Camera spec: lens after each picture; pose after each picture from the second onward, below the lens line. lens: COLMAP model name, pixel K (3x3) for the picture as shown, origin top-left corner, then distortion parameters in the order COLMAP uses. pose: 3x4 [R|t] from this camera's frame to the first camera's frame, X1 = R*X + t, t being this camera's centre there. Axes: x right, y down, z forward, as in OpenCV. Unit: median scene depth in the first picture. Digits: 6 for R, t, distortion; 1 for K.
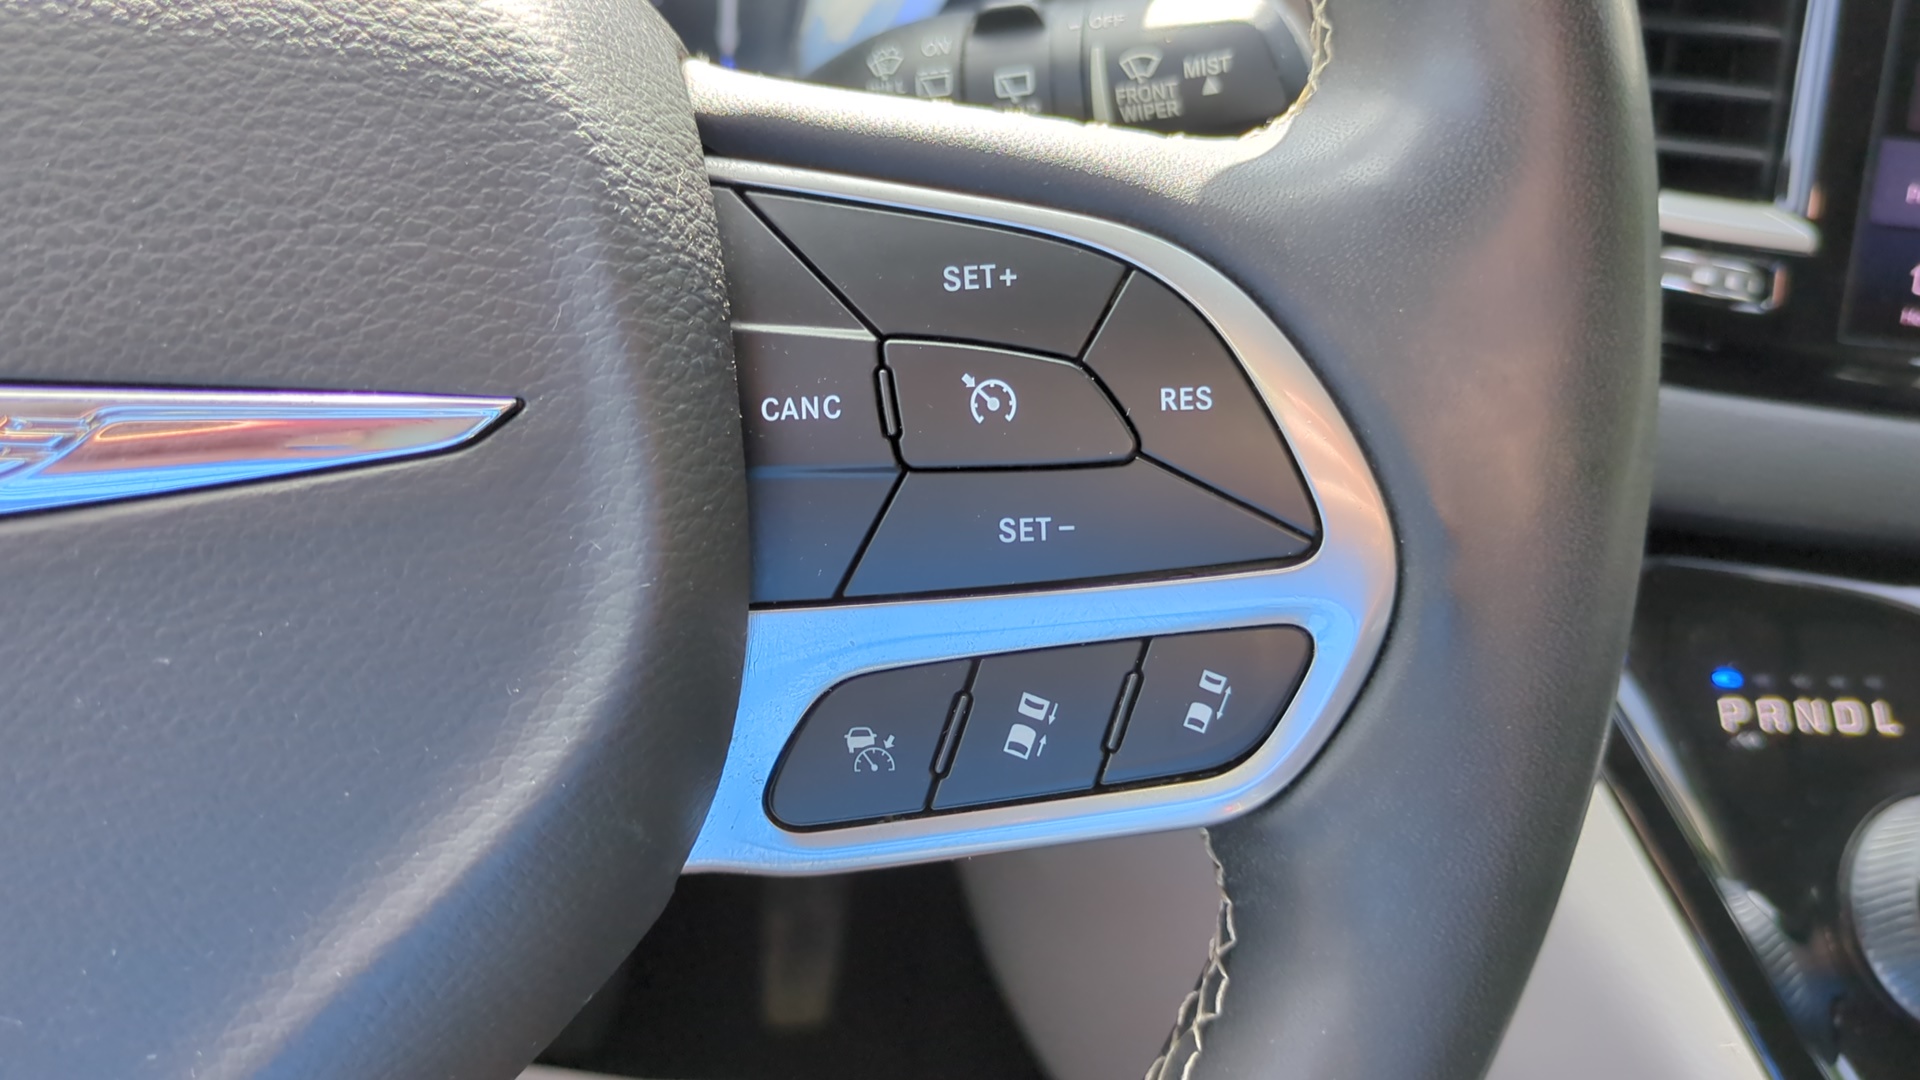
lens RADIAL K [[1611.8, 0, 970.0], [0, 1611.8, 537.4], [0, 0, 1]] dist [0.050024, -0.099048]
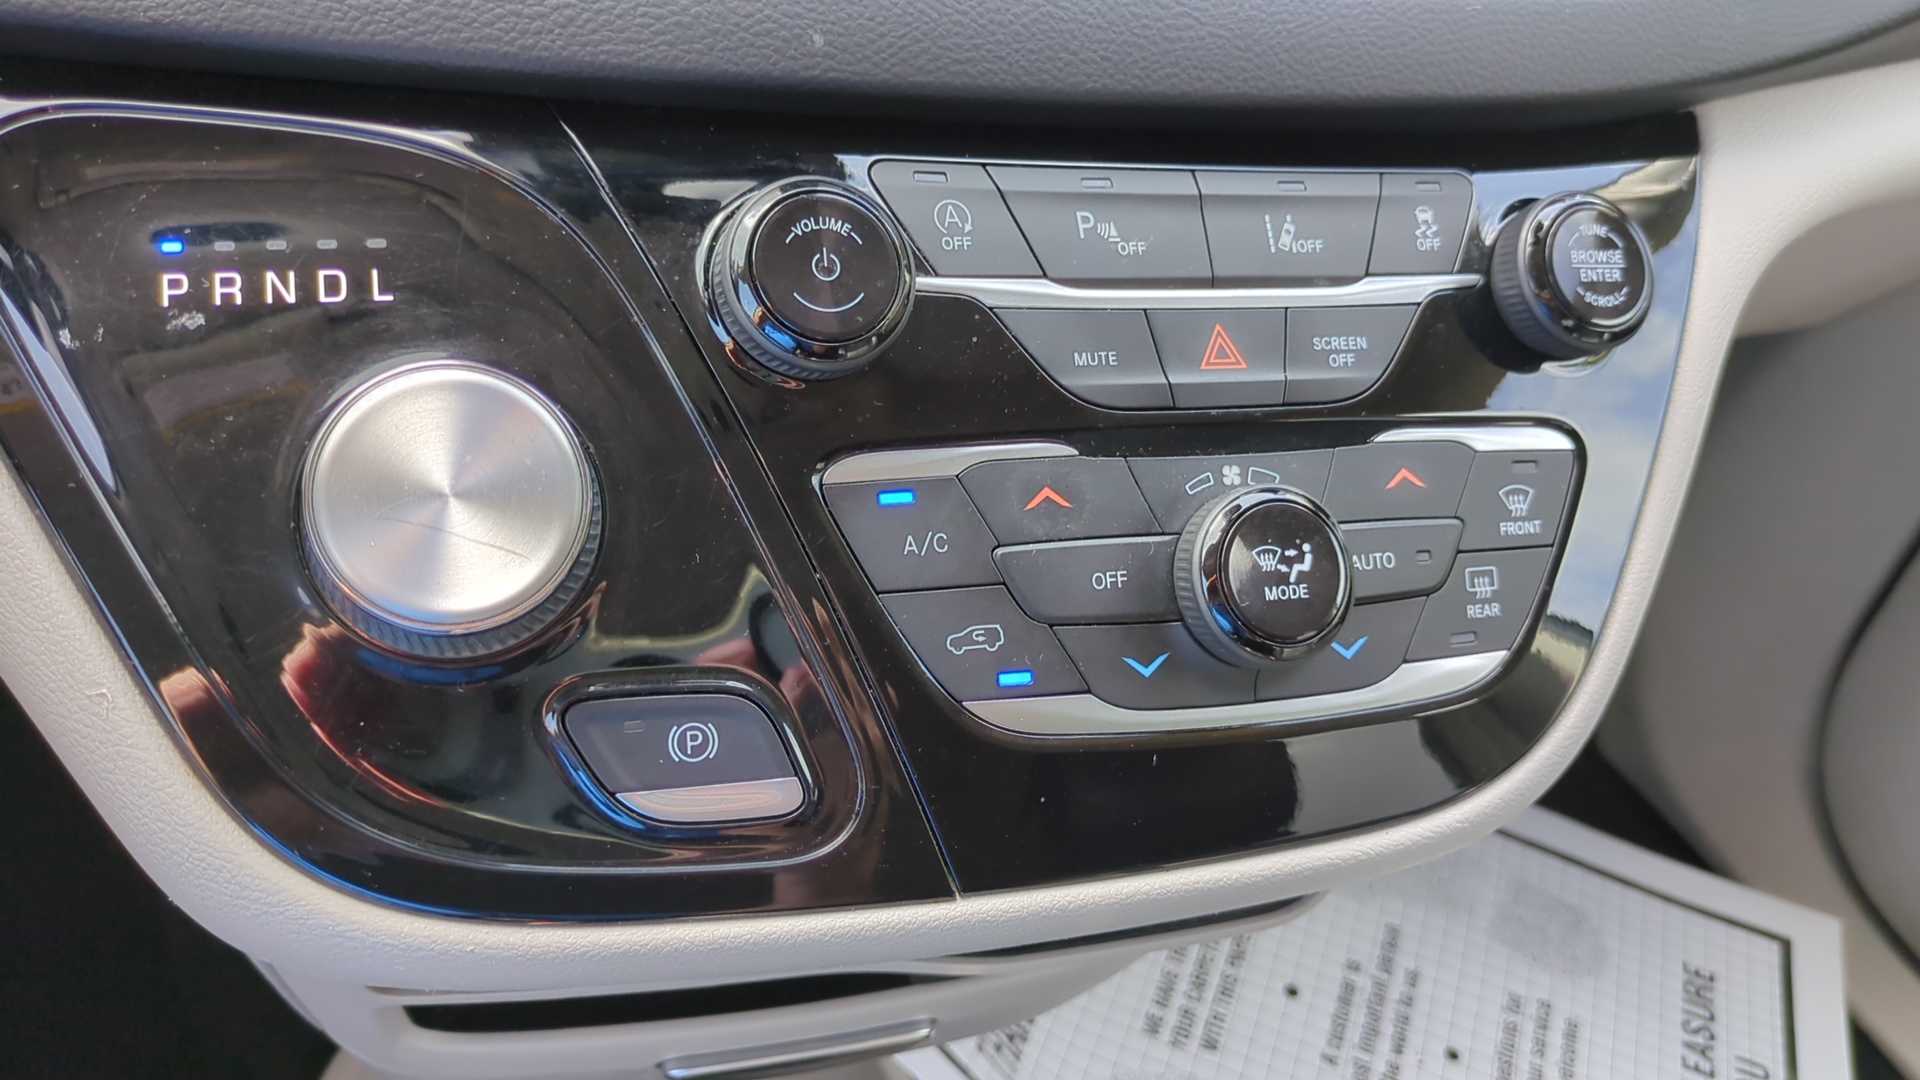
lens RADIAL K [[1611.8, 0, 953.8], [0, 1611.8, 529.1], [0, 0, 1]] dist [0.050024, -0.099048]
pose [[0.978707, -0.081102, 0.188560, 1.257449], [0.044877, 0.980953, 0.188990, 0.166048], [-0.200296, -0.176504, 0.963705, 0.229176]]
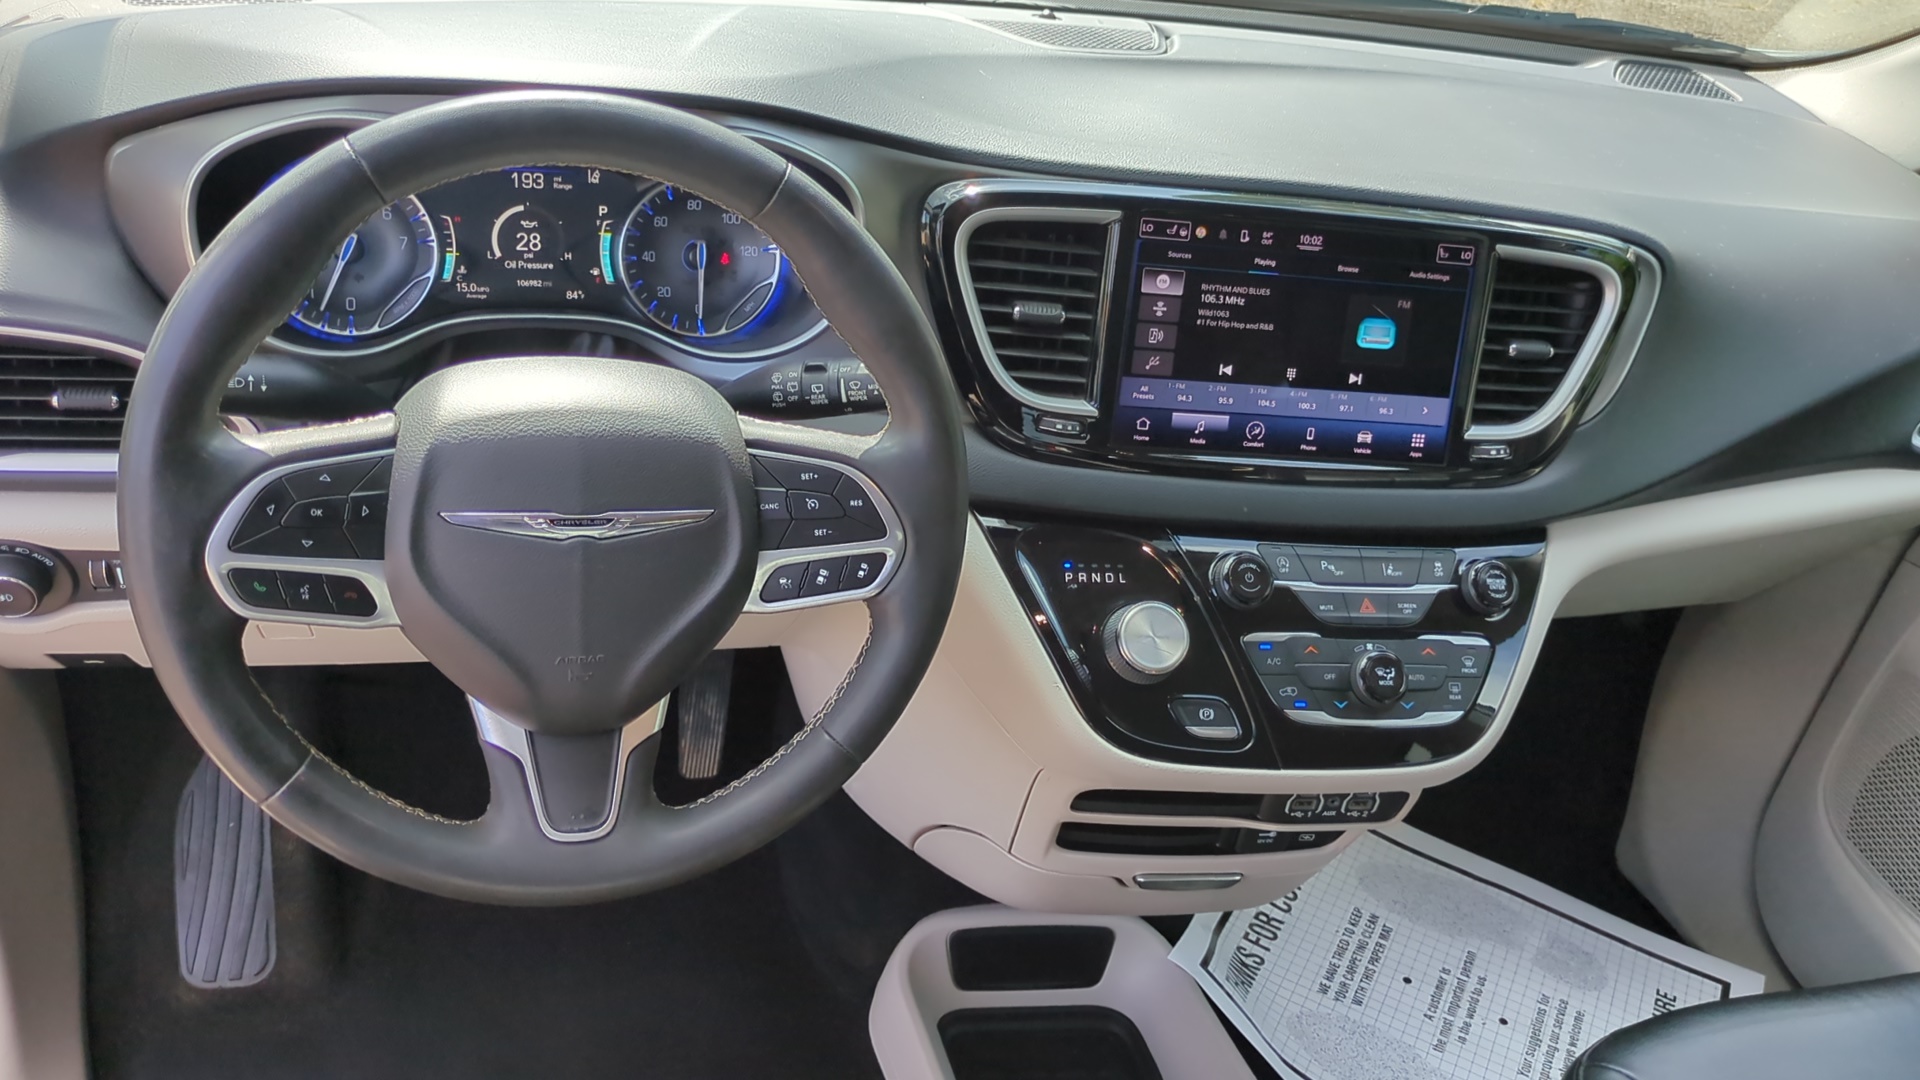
lens RADIAL K [[1611.8, 0, 959.4], [0, 1611.8, 526.8], [0, 0, 1]] dist [0.050024, -0.099048]
pose [[0.994170, -0.013623, 0.106959, -0.058498], [0.008307, 0.998715, 0.049996, -0.232718], [-0.107503, -0.048816, 0.993006, -3.358625]]
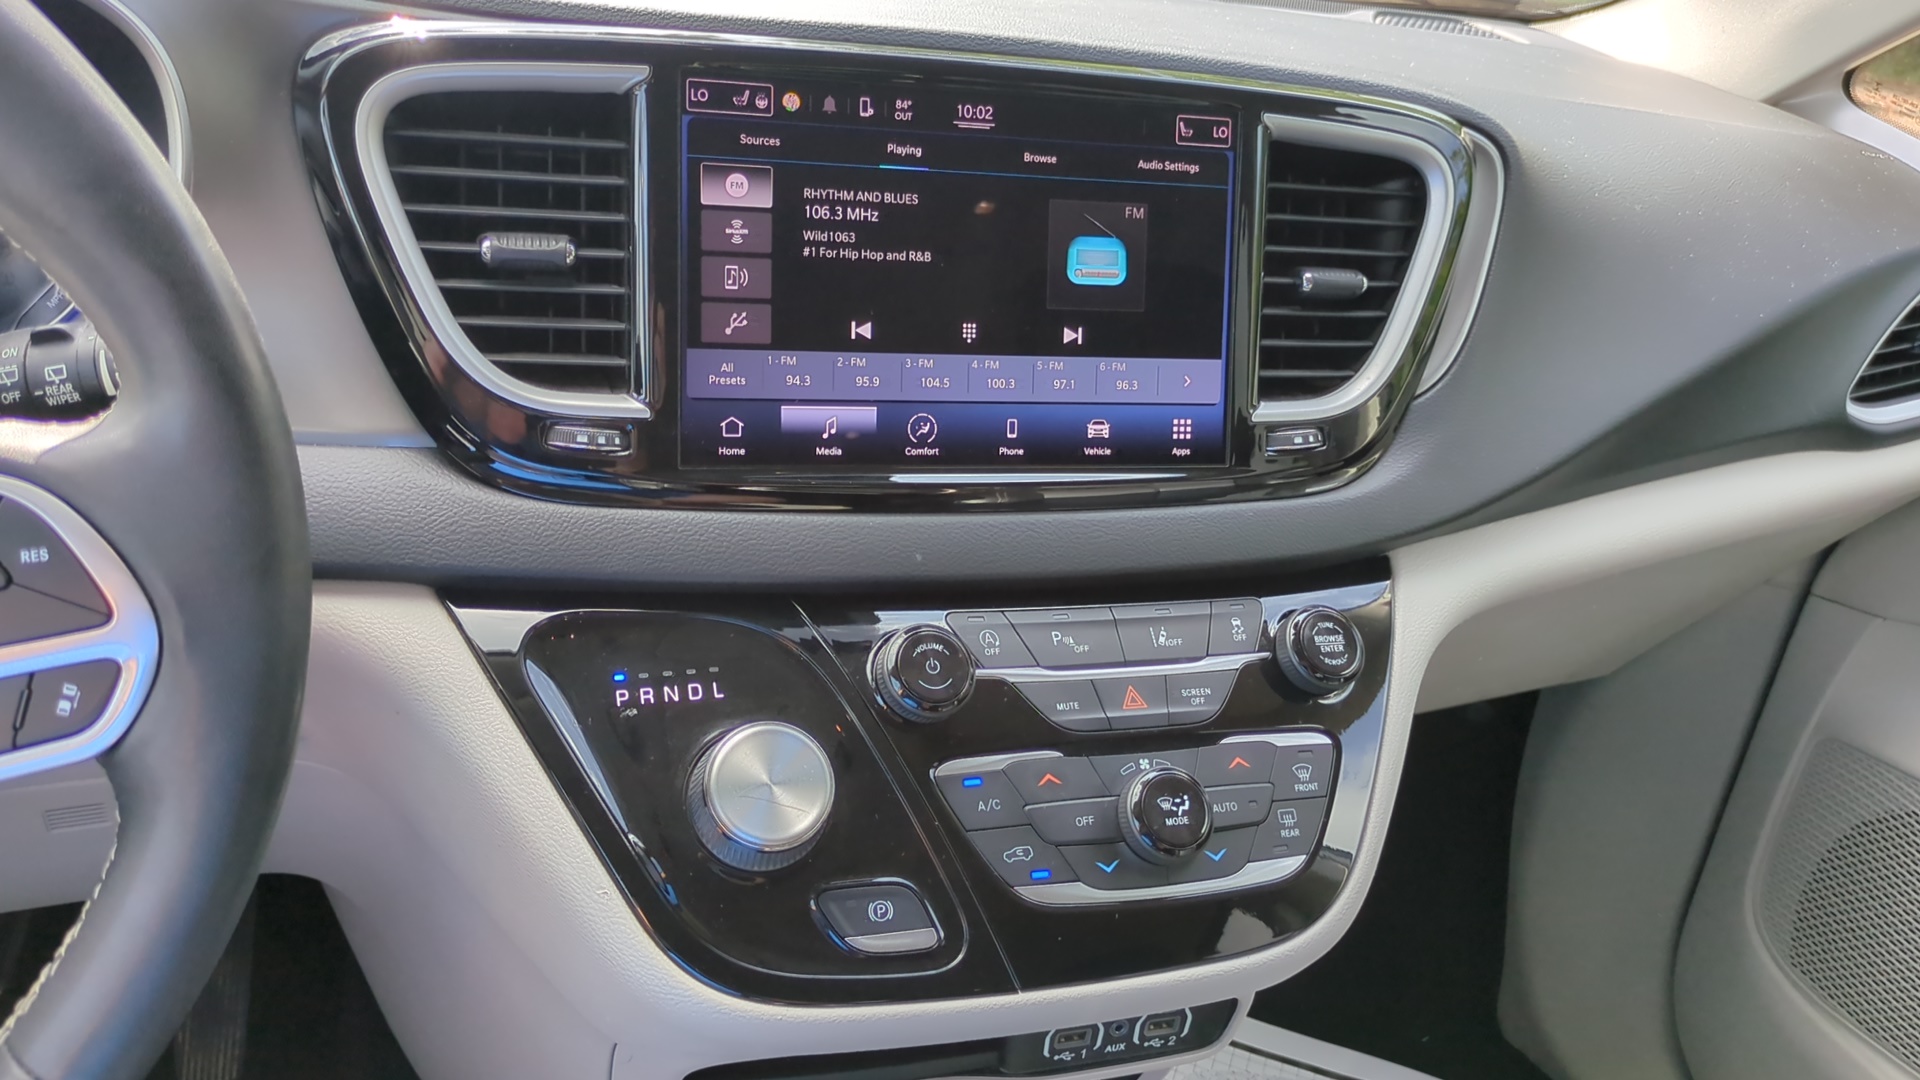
lens RADIAL K [[1611.8, 0, 942.0], [0, 1611.8, 529.6], [0, 0, 1]] dist [0.050024, -0.099048]
pose [[0.969191, -0.089023, 0.229660, 0.772633], [0.104619, 0.992899, -0.056627, 0.120260], [-0.222989, 0.078909, 0.971622, -1.278165]]
